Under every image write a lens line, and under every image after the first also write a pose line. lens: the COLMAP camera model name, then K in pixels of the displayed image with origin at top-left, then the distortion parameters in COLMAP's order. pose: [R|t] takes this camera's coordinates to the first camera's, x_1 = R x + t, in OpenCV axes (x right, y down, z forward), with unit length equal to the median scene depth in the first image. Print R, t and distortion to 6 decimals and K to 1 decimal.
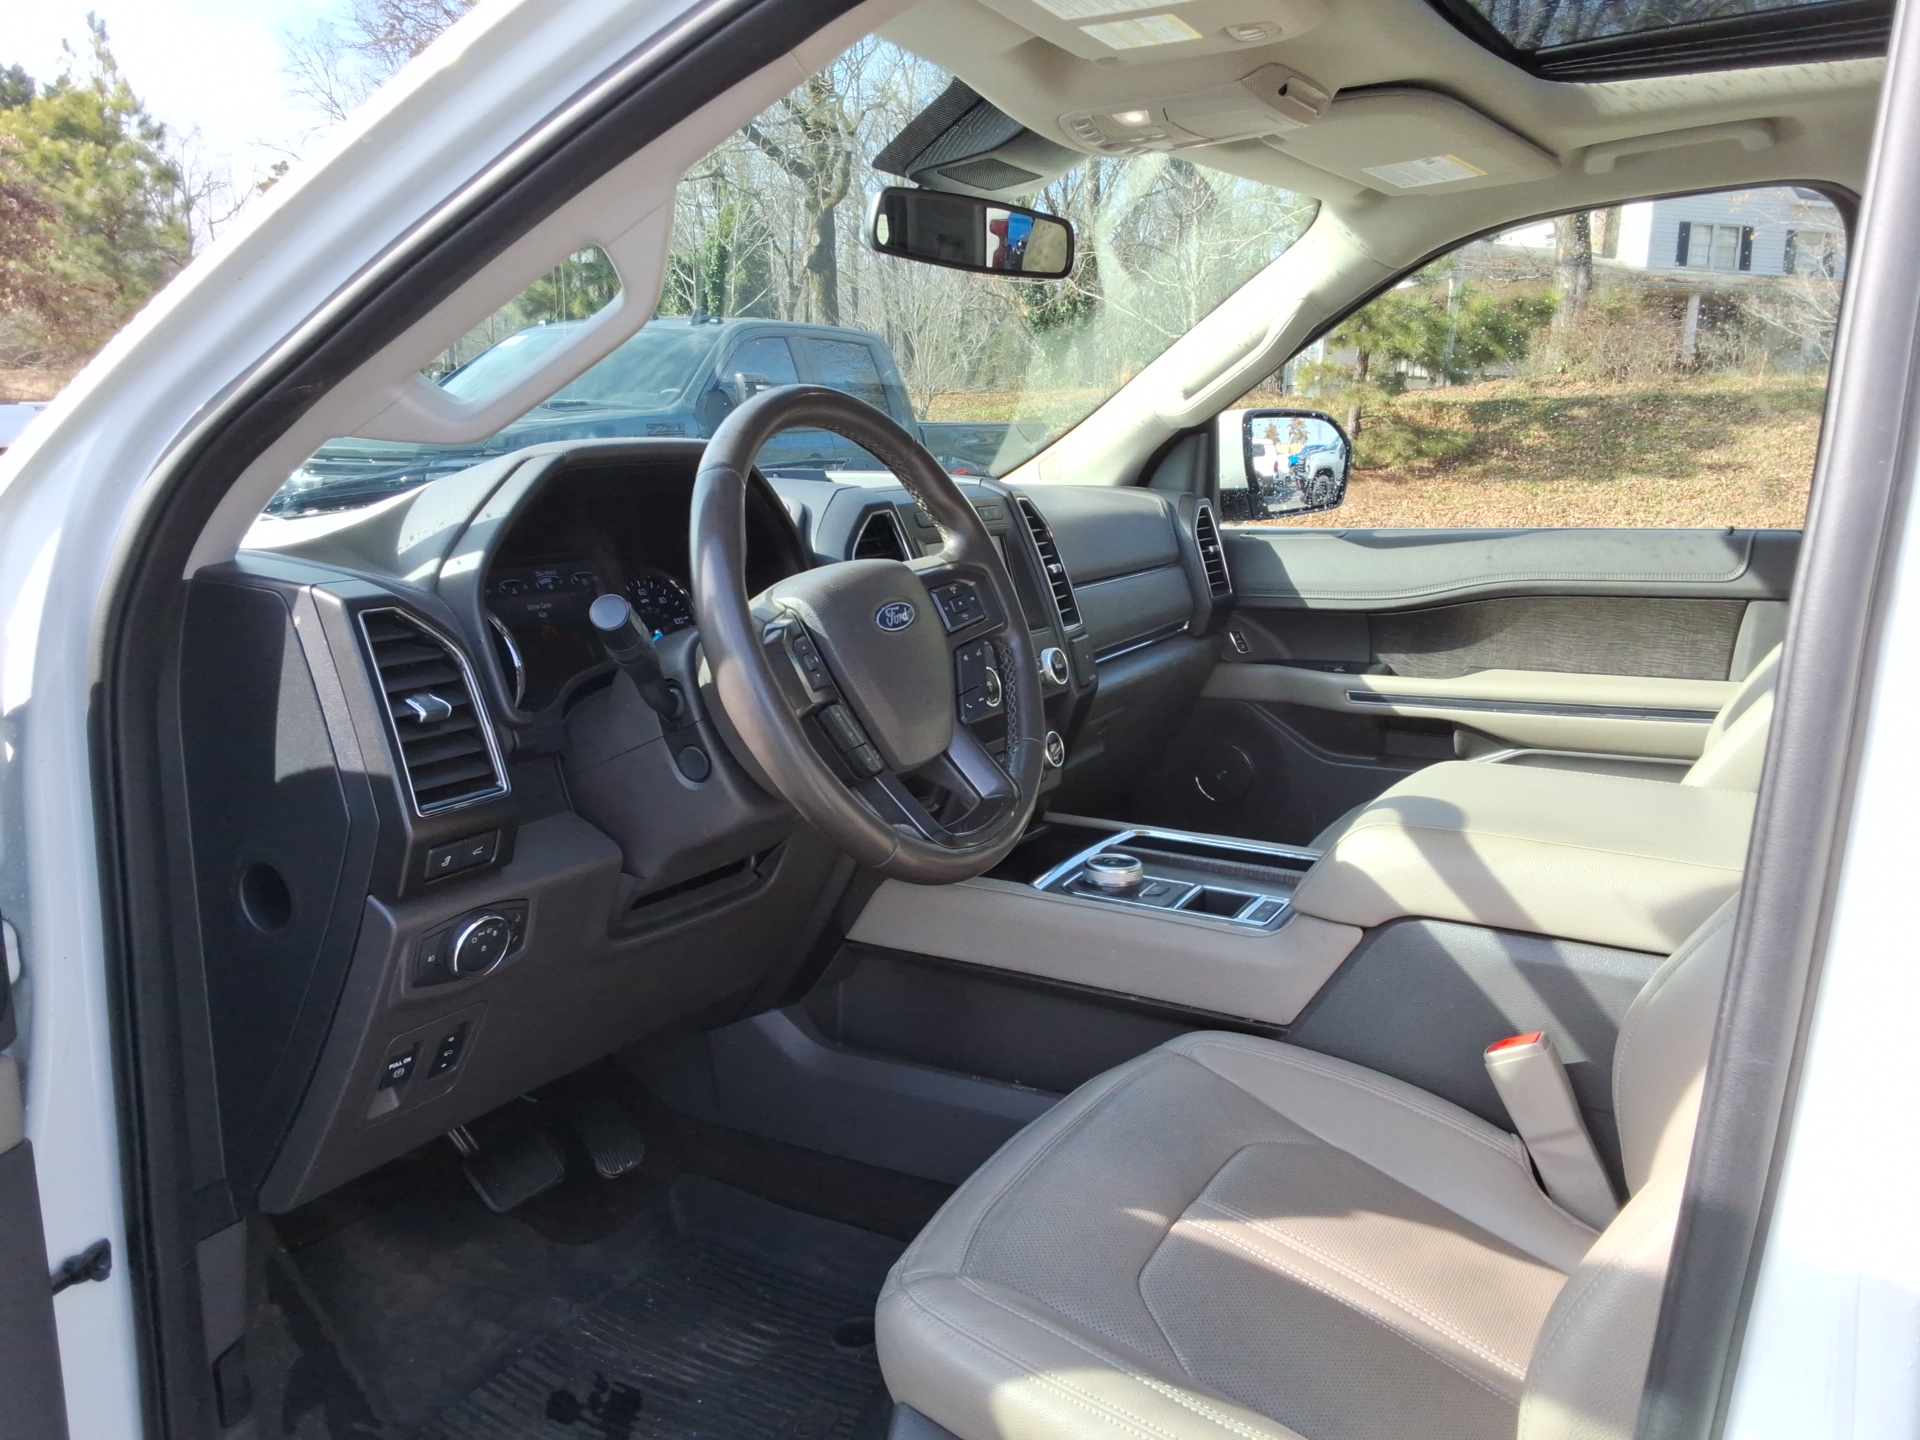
lens RADIAL K [[1528.8, 0, 963.9], [0, 1528.8, 714.4], [0, 0, 1]] dist [0.072487, -0.090875]
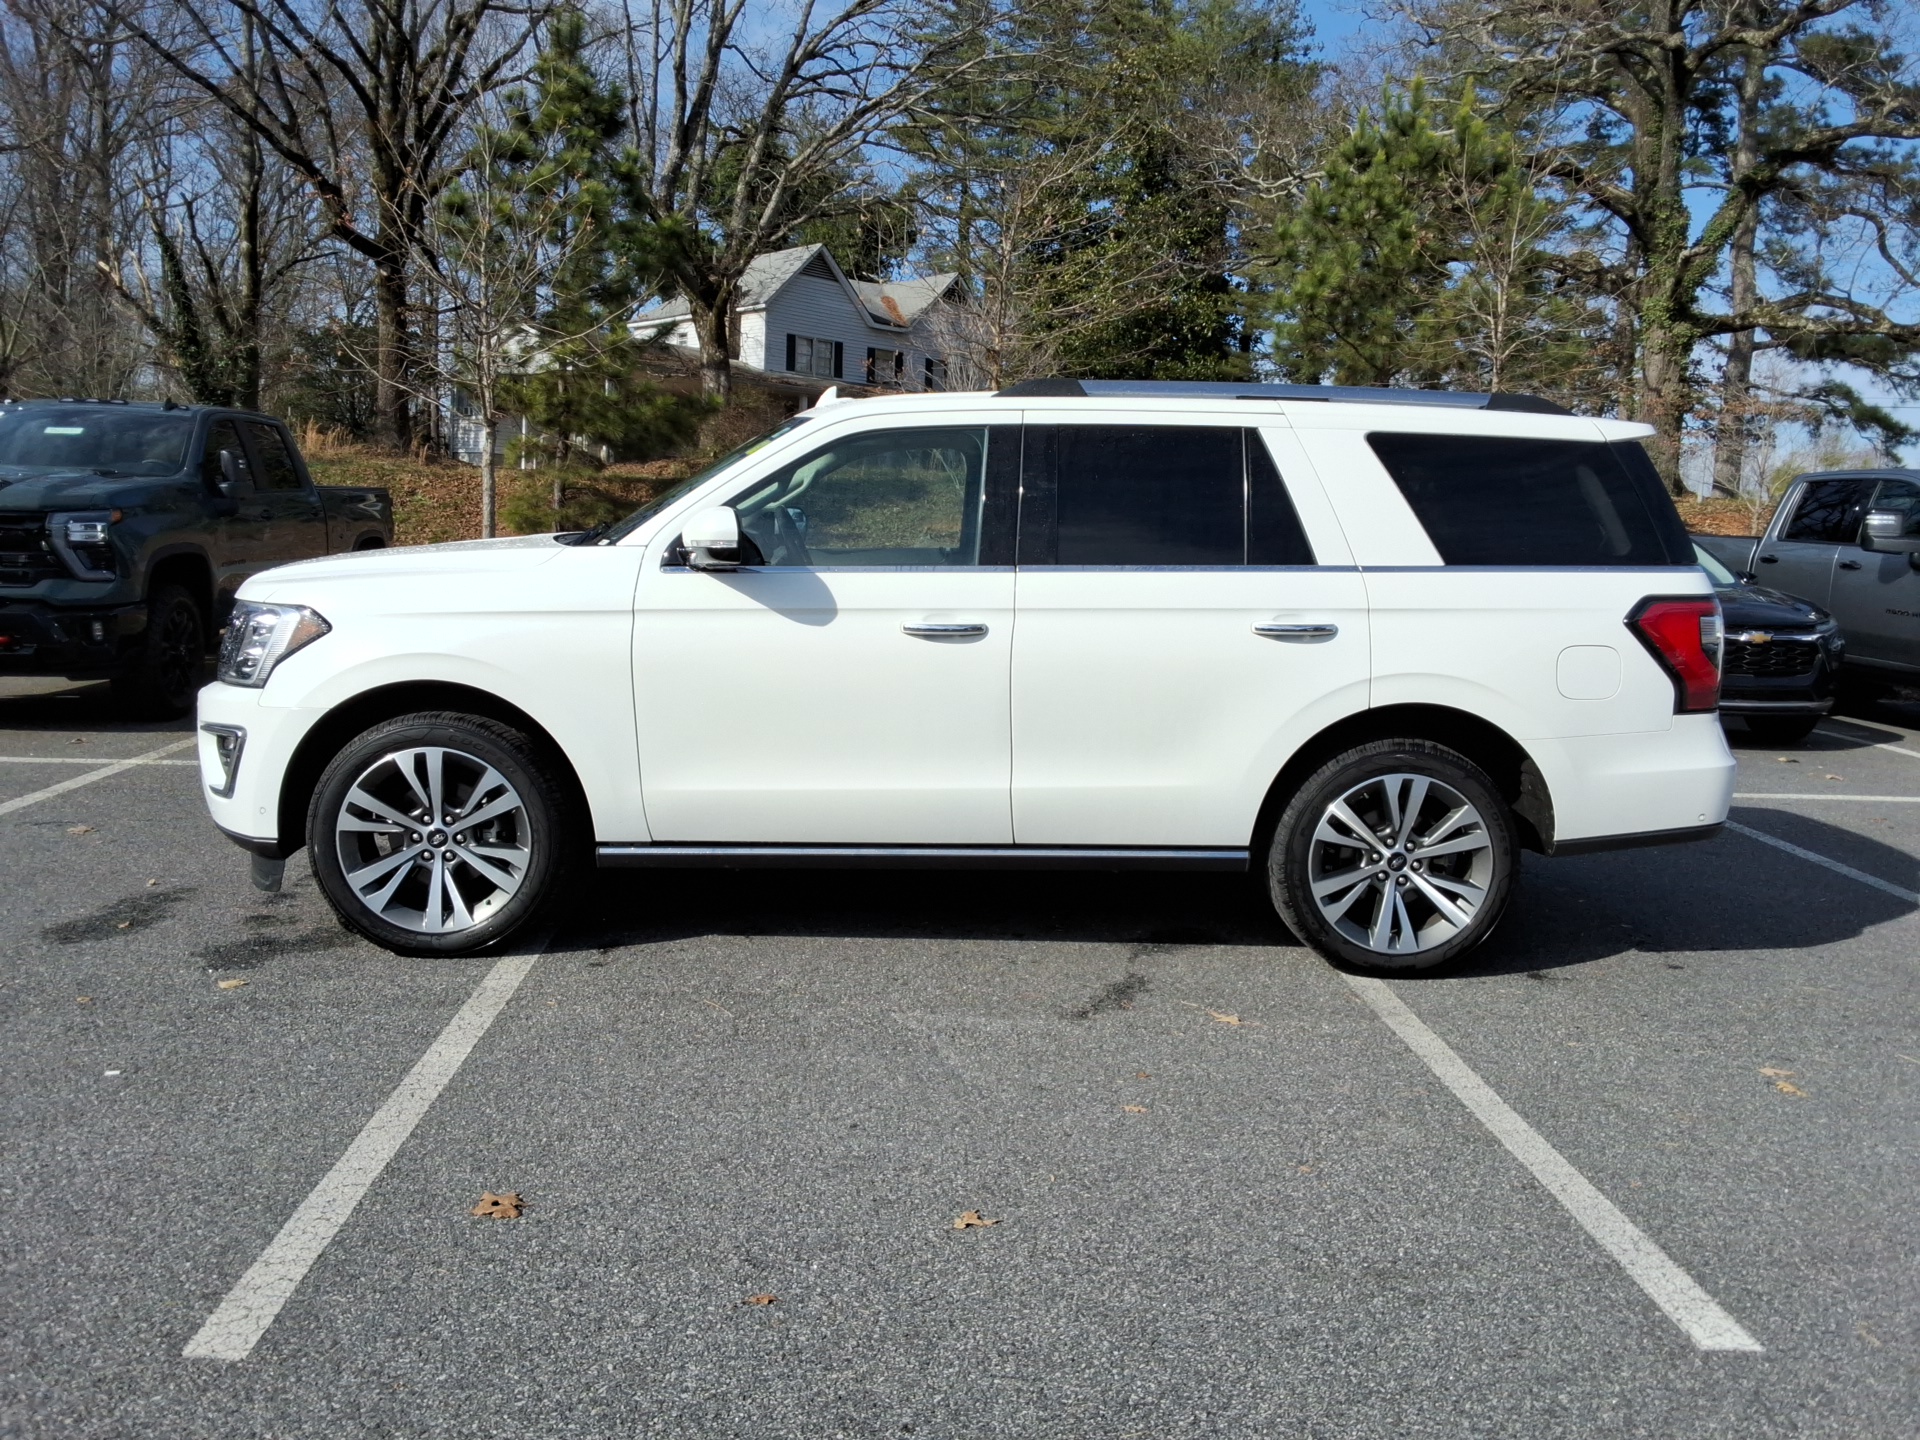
lens RADIAL K [[1528.8, 0, 965.8], [0, 1528.8, 739.8], [0, 0, 1]] dist [0.072487, -0.090875]
pose [[0.855191, -0.056347, 0.515240, -0.065859], [0.069525, 0.997560, -0.006304, 0.017756], [-0.513628, 0.041213, 0.857023, -0.103326]]
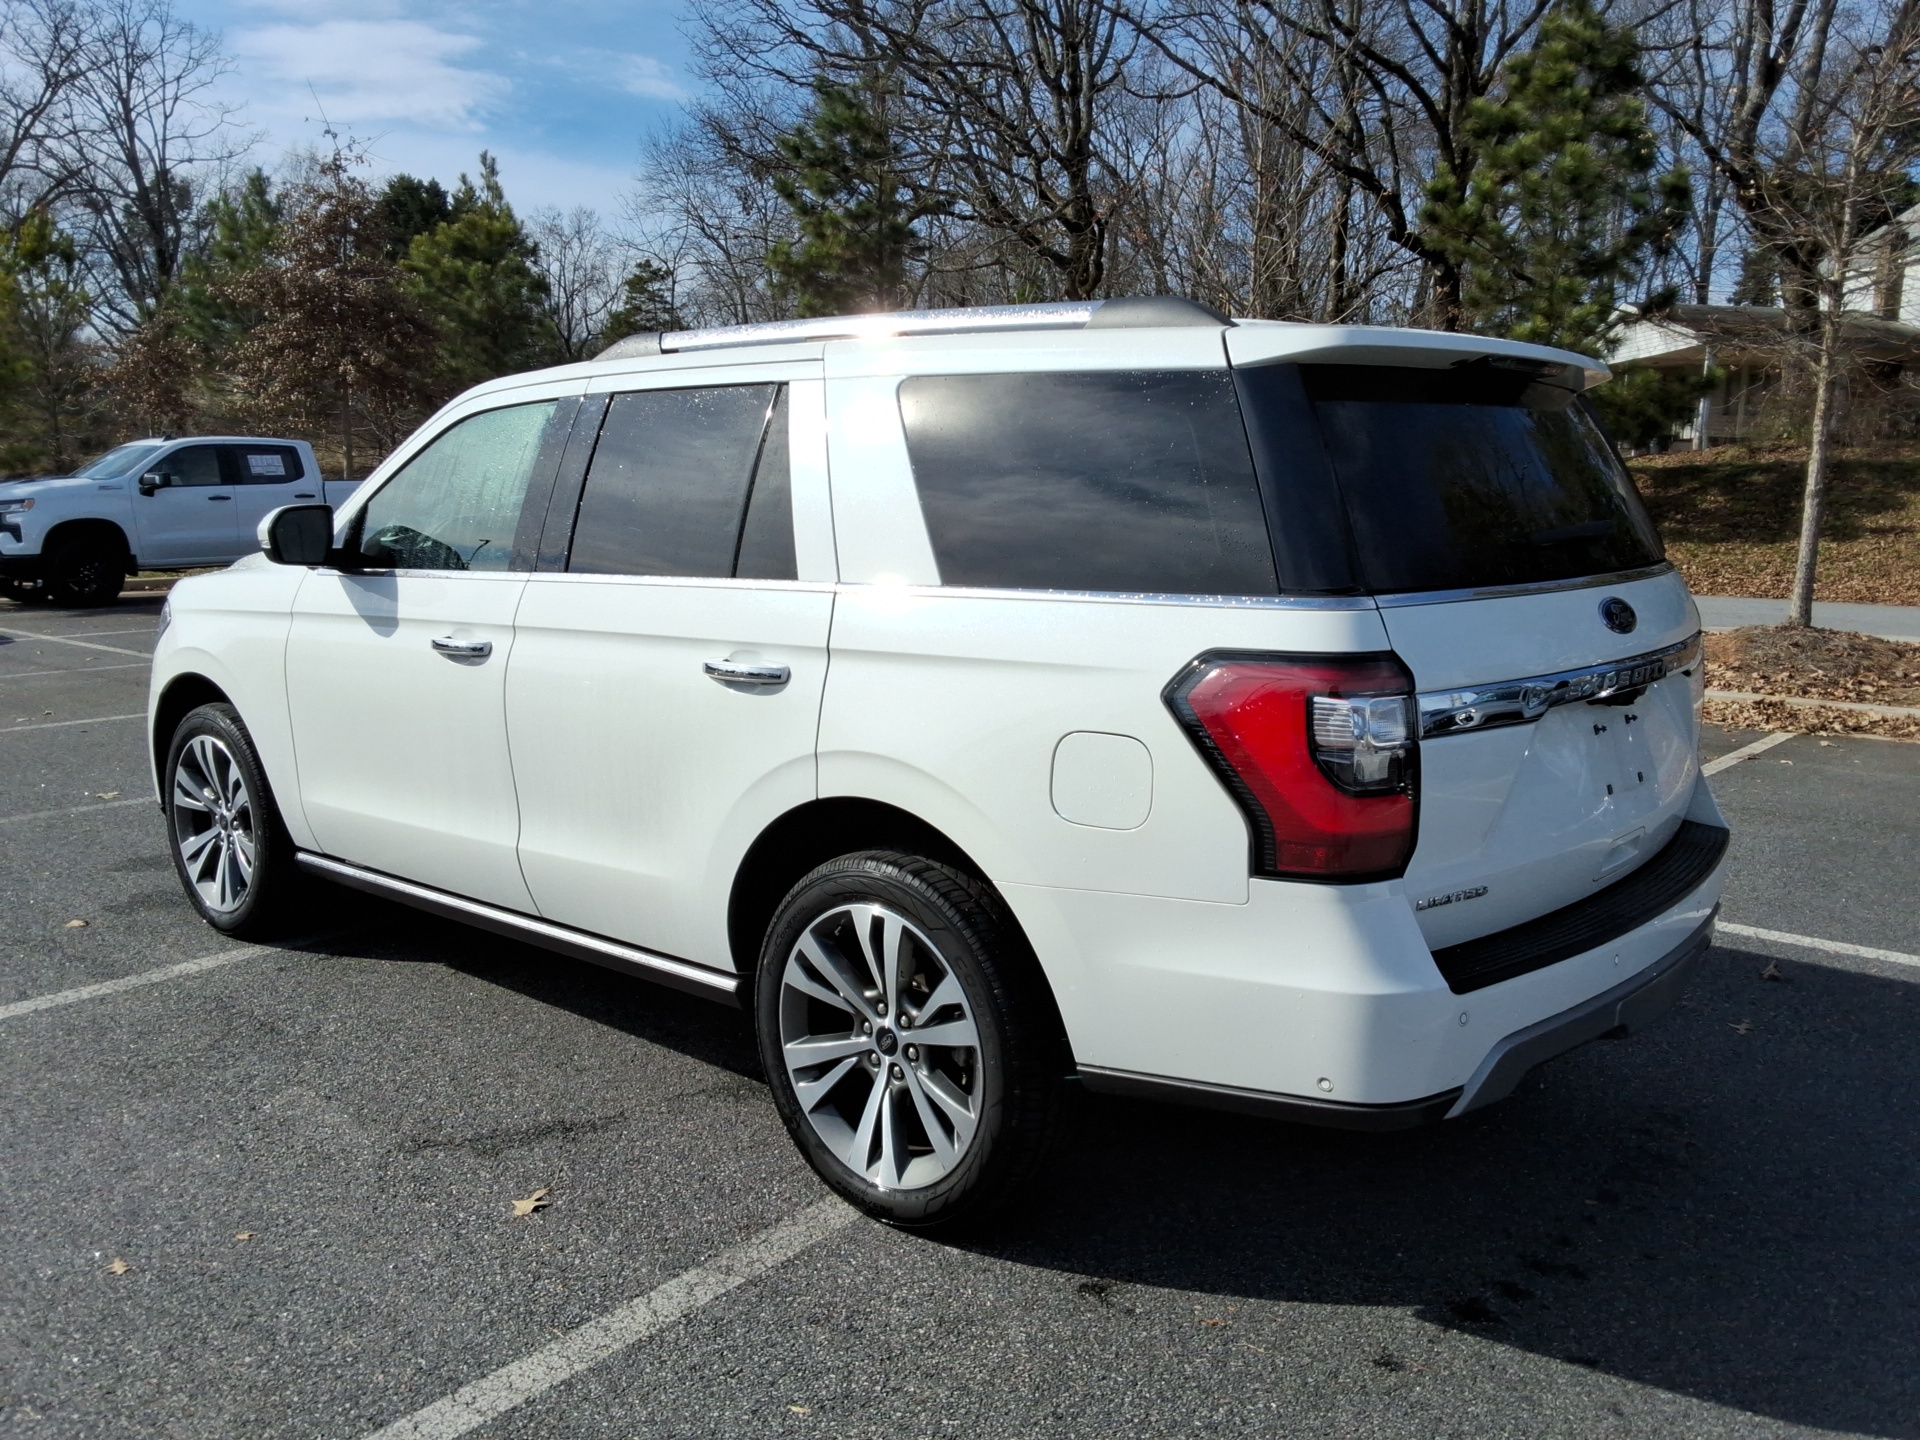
lens RADIAL K [[1528.8, 0, 969.9], [0, 1528.8, 719.5], [0, 0, 1]] dist [0.072487, -0.090875]
pose [[0.978958, 0.028200, -0.202106, 0.065903], [-0.035480, 0.998842, -0.032487, 0.014668], [0.200955, 0.038974, 0.978825, -0.090809]]
